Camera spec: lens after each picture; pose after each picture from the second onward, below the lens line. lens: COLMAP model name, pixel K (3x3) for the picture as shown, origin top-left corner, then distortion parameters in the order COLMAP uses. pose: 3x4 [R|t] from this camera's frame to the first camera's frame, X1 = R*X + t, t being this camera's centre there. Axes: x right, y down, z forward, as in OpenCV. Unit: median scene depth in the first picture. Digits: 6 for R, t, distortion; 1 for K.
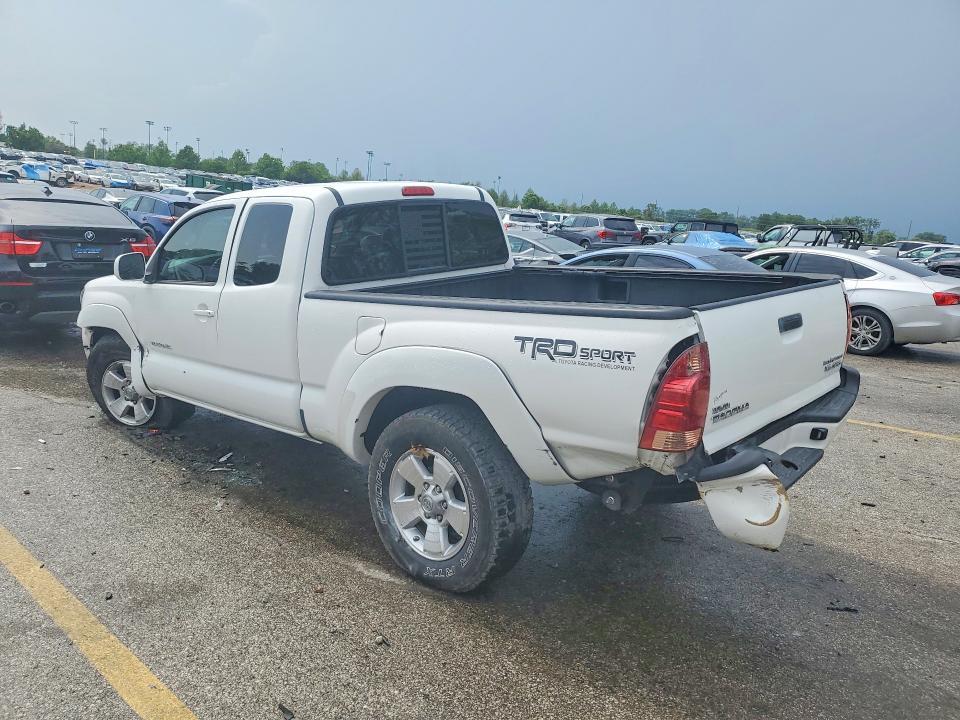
lens RADIAL K [[752.8, 0, 480.0], [0, 752.8, 360.0], [0, 0, 1]] dist [0.014322, 0.002218]
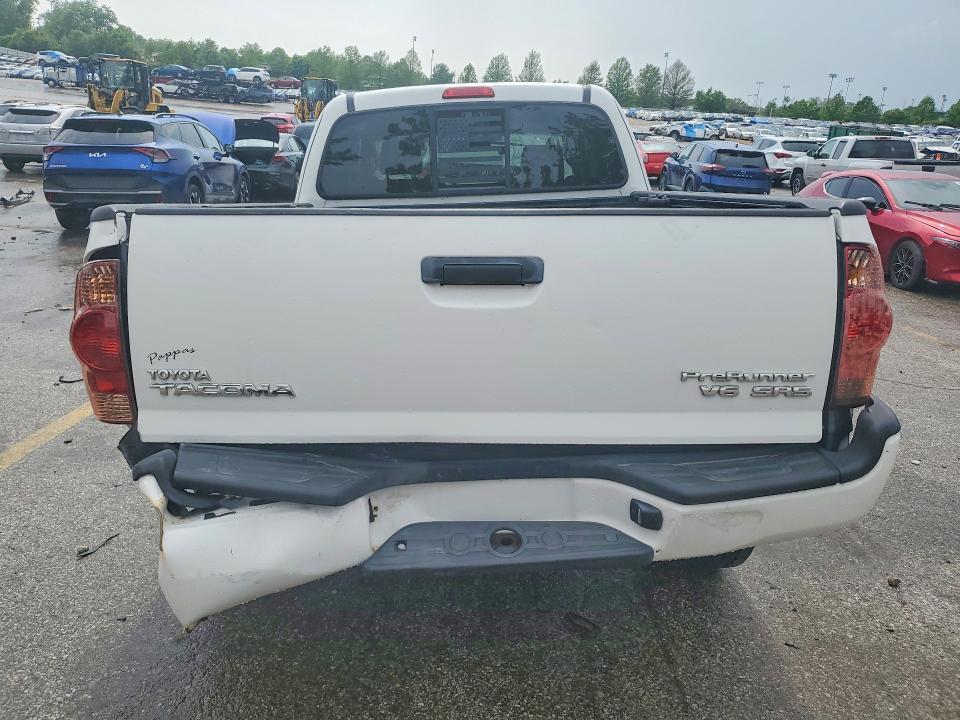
lens RADIAL K [[742.7, 0, 480.0], [0, 742.7, 360.0], [0, 0, 1]] dist [0.000776, 0.006175]
pose [[0.666936, 0.180265, -0.722980, 0.285758], [-0.138681, 0.983371, 0.117260, -0.017688], [0.732095, 0.022059, 0.680845, 0.236594]]
